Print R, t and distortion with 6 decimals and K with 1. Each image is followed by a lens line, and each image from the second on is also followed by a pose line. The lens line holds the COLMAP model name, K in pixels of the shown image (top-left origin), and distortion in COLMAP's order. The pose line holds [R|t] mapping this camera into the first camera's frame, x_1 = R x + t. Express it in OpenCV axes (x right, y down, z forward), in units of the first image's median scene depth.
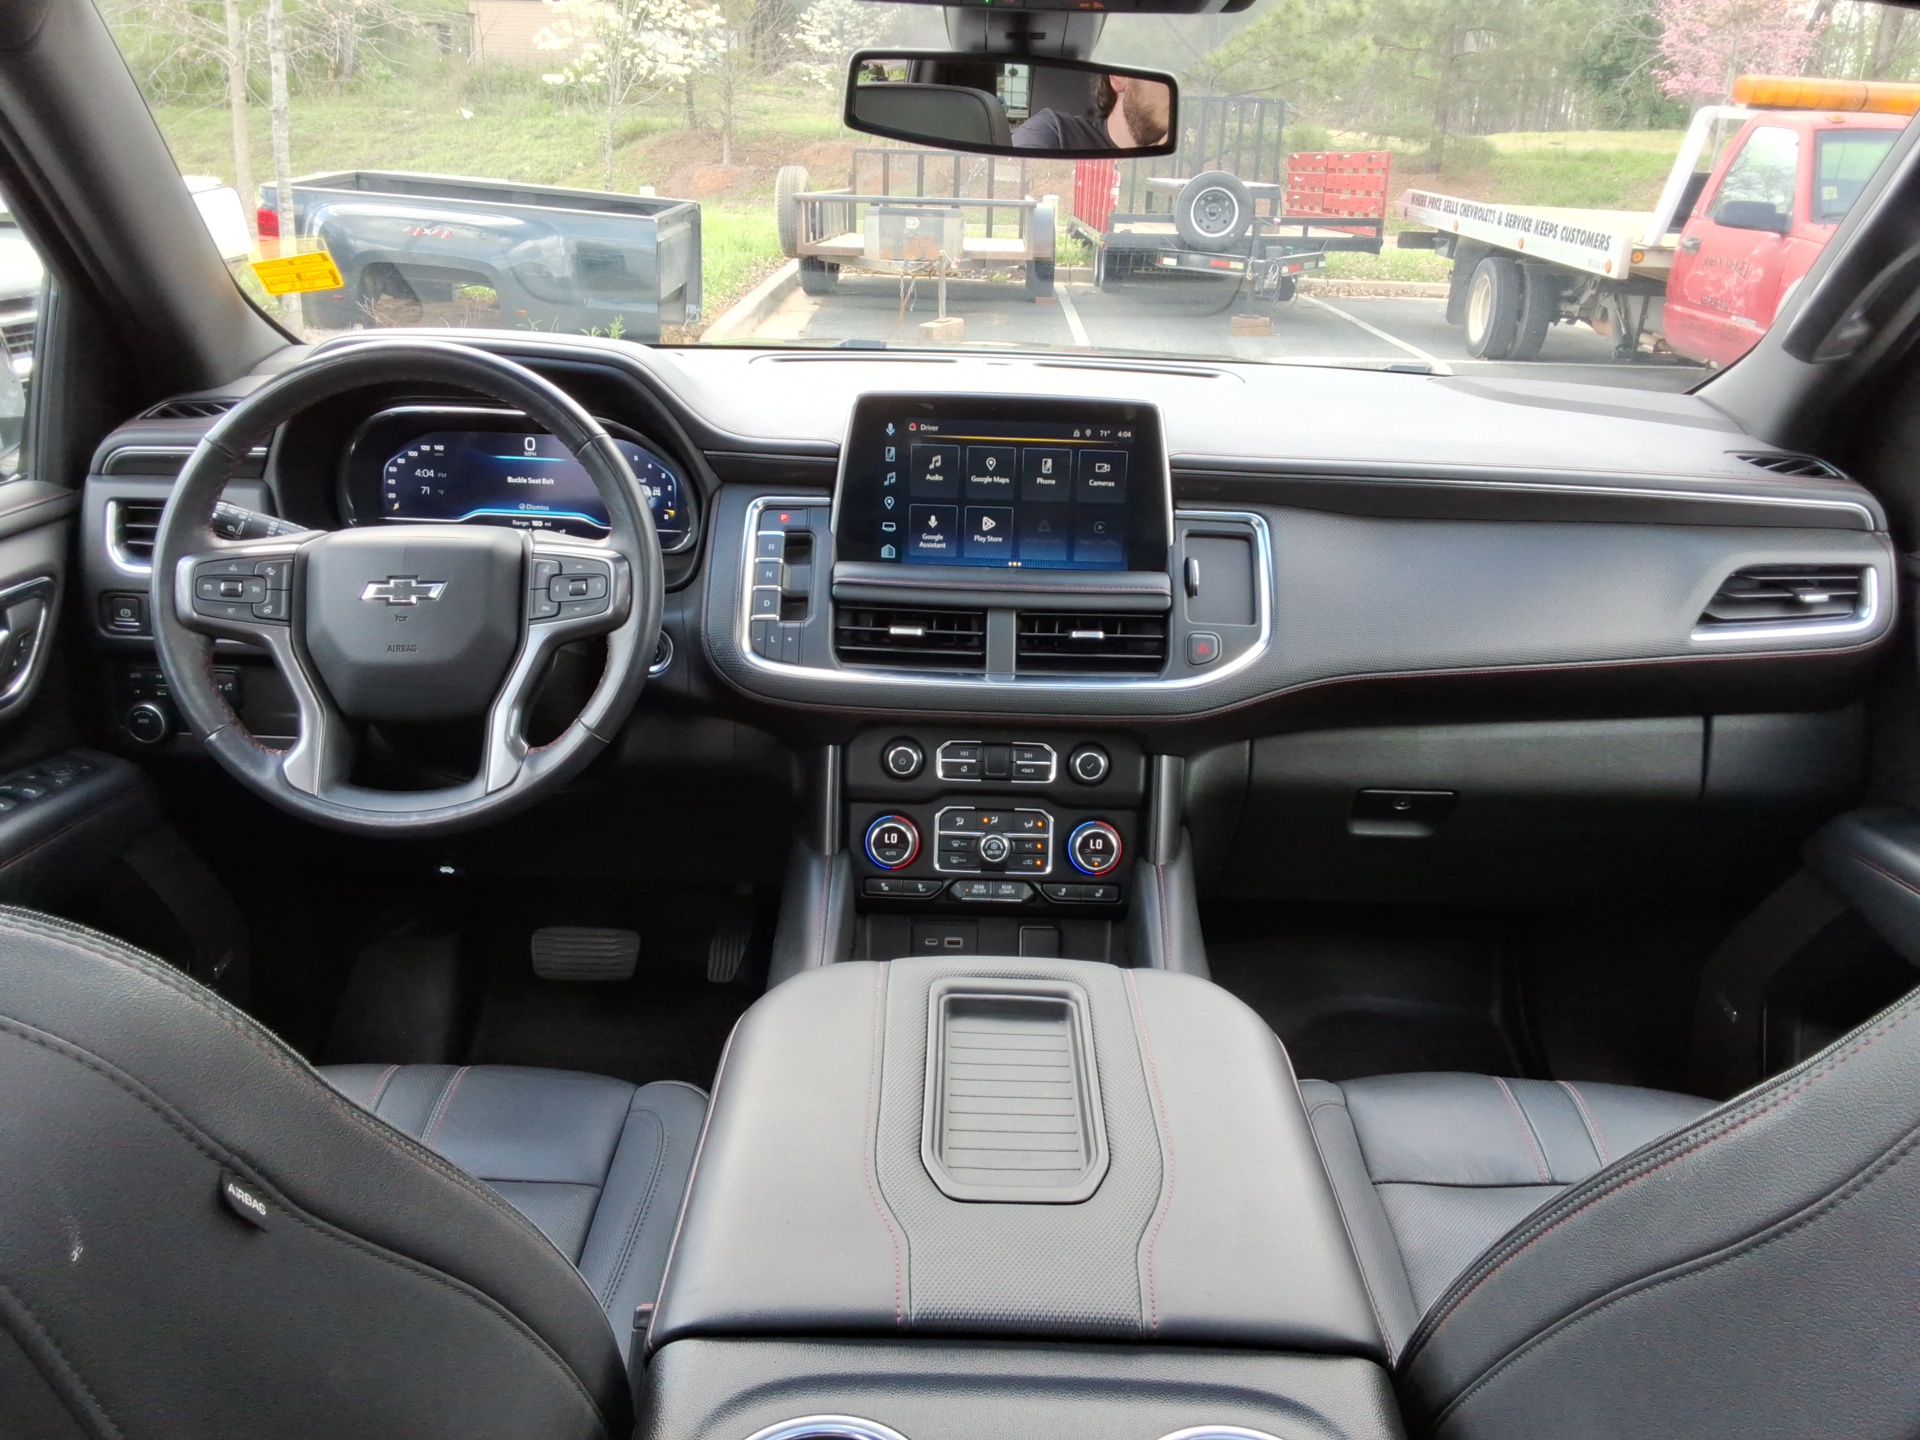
lens RADIAL K [[1542.9, 0, 973.4], [0, 1542.9, 700.8], [0, 0, 1]] dist [0.137996, -0.231702]
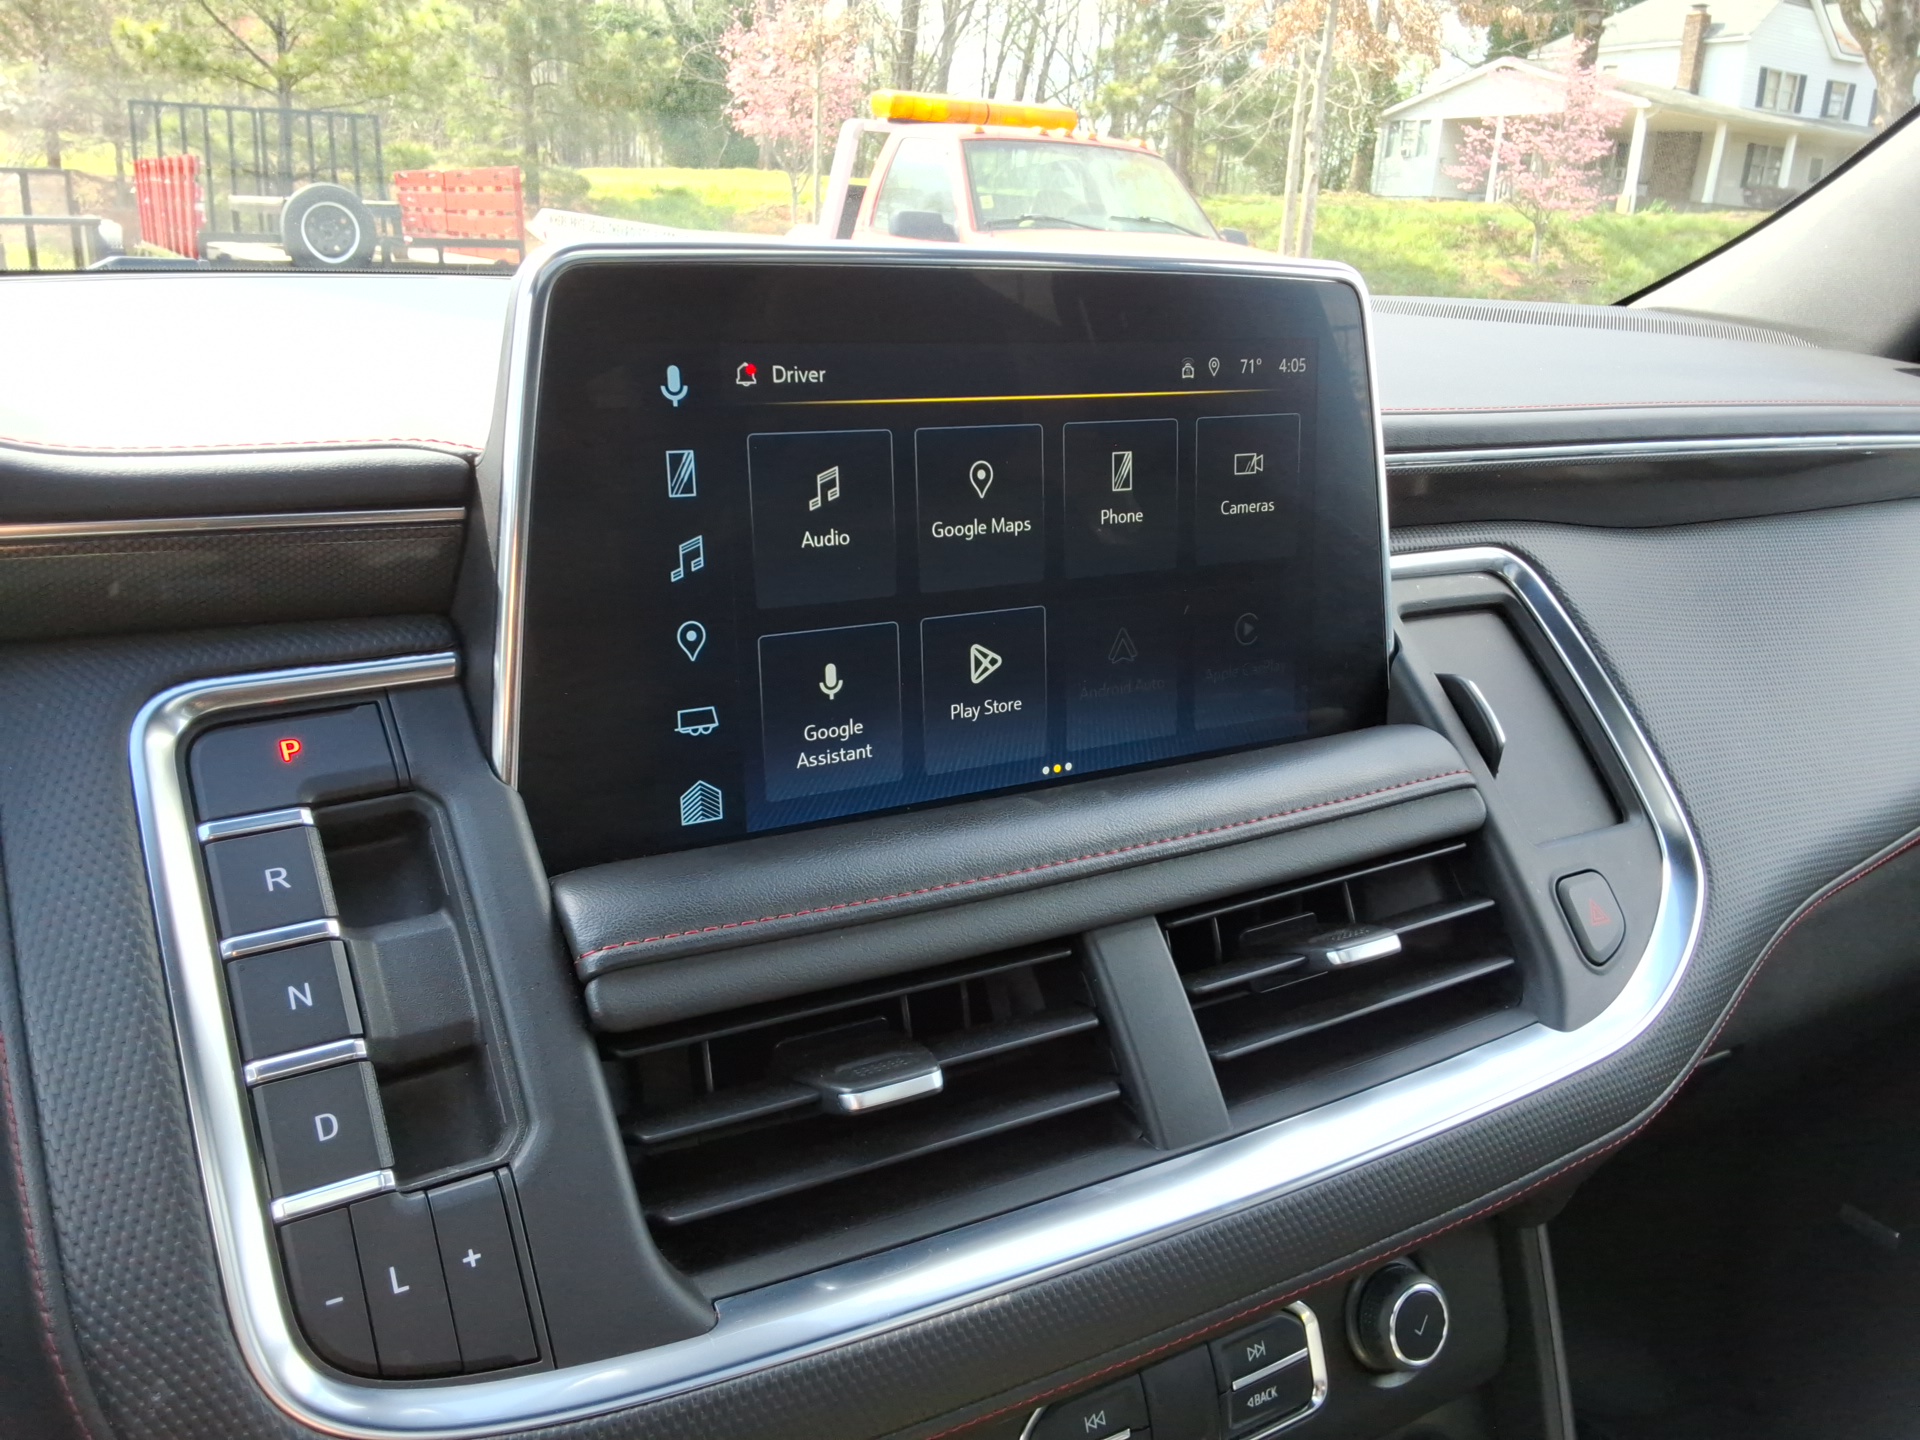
lens RADIAL K [[1555.6, 0, 977.5], [0, 1555.6, 693.9], [0, 0, 1]] dist [0.120157, -0.197977]
pose [[0.852388, -0.152300, 0.500239, -0.157278], [0.167218, 0.985803, 0.015200, -0.113964], [-0.495452, 0.070693, 0.865754, 0.721983]]
